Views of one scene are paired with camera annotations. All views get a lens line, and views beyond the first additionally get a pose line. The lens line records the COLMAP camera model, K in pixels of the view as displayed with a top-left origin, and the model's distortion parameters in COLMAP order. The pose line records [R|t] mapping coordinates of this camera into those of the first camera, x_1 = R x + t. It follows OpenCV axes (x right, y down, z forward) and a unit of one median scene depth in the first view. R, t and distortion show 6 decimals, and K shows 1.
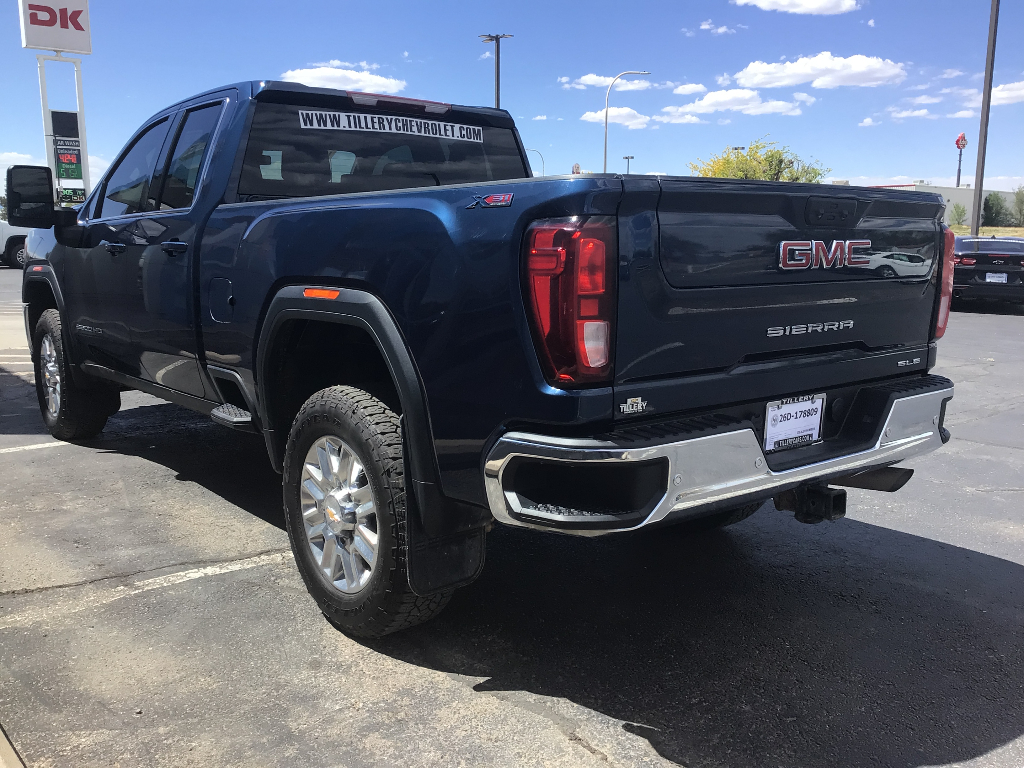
lens RADIAL K [[910.8, 0, 509.1], [0, 910.8, 390.0], [0, 0, 1]] dist [0.071180, -0.094137]
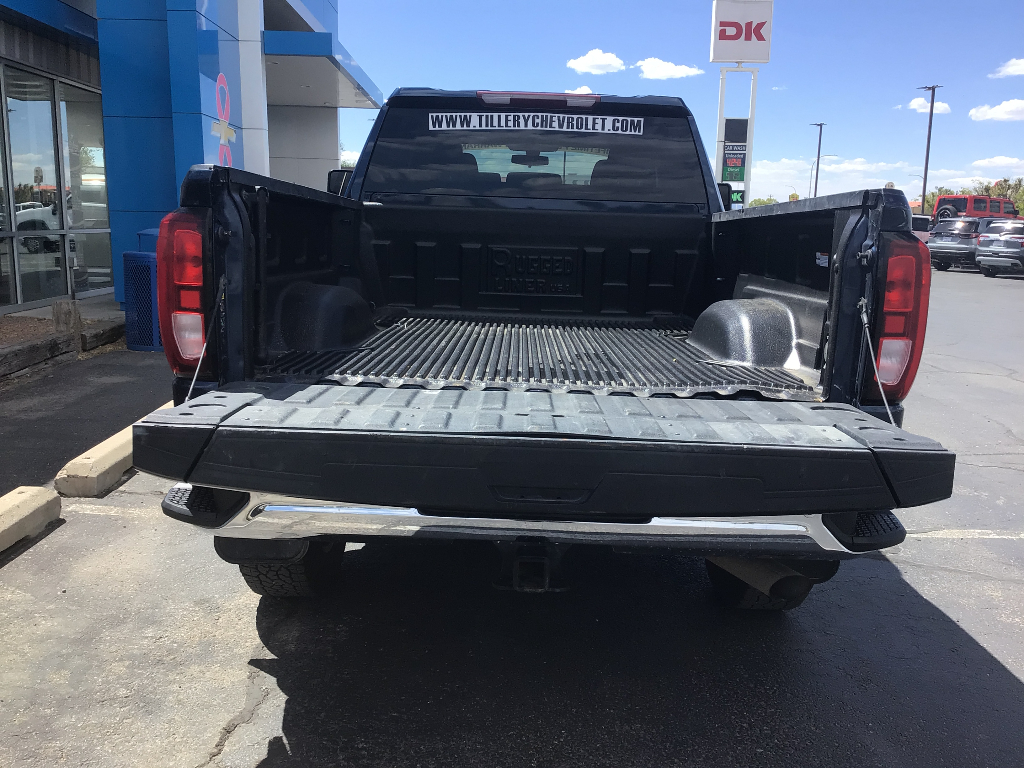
lens RADIAL K [[910.8, 0, 506.5], [0, 910.8, 384.3], [0, 0, 1]] dist [0.071180, -0.094137]
pose [[0.770299, 0.127840, -0.624737, 0.515518], [-0.131669, 0.990473, 0.040333, -0.043503], [0.623941, 0.051190, 0.779793, 0.223466]]
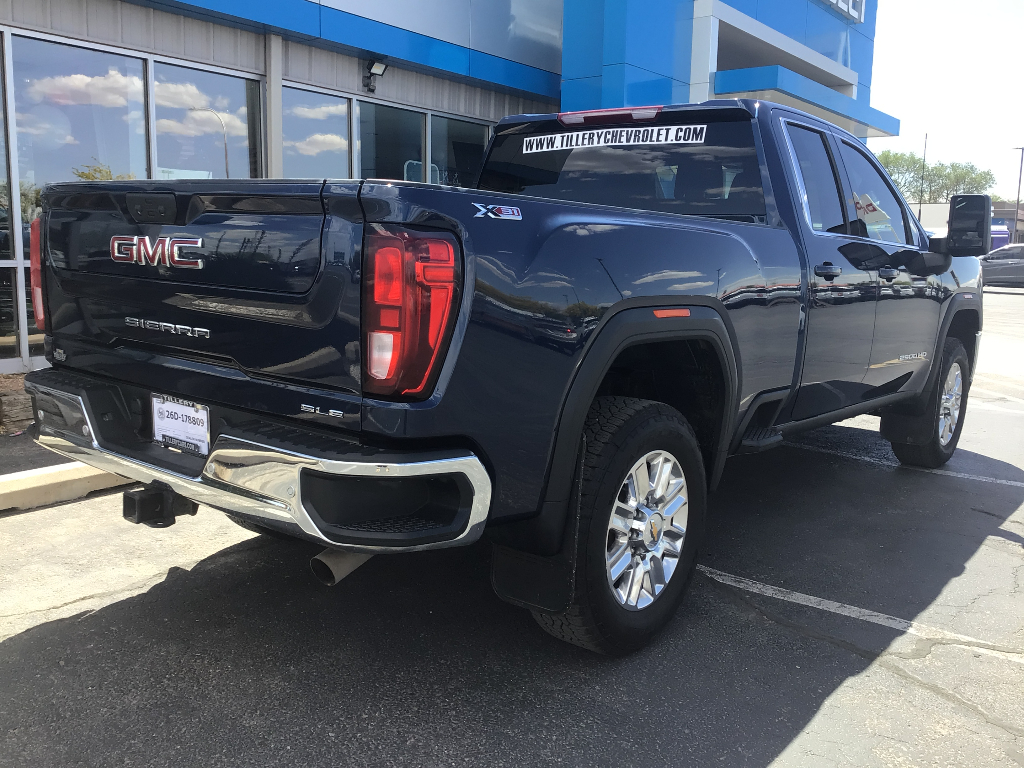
lens RADIAL K [[910.8, 0, 509.4], [0, 910.8, 384.0], [0, 0, 1]] dist [0.071180, -0.094137]
pose [[0.208975, 0.149240, -0.966466, 0.864577], [-0.190637, 0.975543, 0.109421, -0.118077], [0.959160, 0.161378, 0.232315, 0.717695]]
